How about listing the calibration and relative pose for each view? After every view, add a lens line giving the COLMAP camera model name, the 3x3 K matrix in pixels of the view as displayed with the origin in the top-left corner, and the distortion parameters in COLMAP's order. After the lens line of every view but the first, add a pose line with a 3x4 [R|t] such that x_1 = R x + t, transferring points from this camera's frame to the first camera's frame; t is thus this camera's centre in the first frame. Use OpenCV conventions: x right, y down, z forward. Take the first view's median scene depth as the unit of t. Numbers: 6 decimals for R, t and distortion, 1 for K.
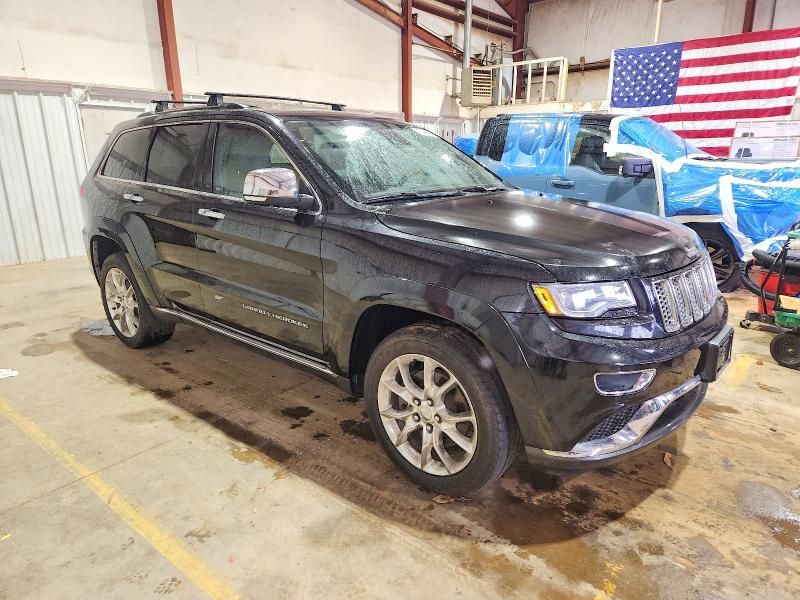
lens RADIAL K [[545.6, 0, 400.0], [0, 545.6, 300.0], [0, 0, 1]] dist [0.006068, 0.001947]
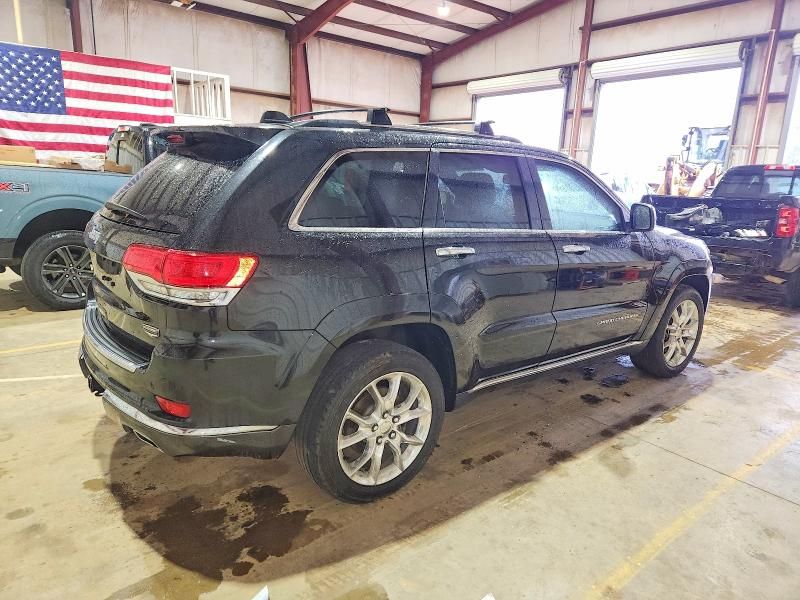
lens RADIAL K [[556.1, 0, 400.0], [0, 556.1, 300.0], [0, 0, 1]] dist [-0.035660, -0.001961]
pose [[0.175687, -0.193450, 0.965252, -1.014696], [0.207906, 0.965678, 0.155694, -0.203901], [-0.962242, 0.173328, 0.209876, 0.814417]]
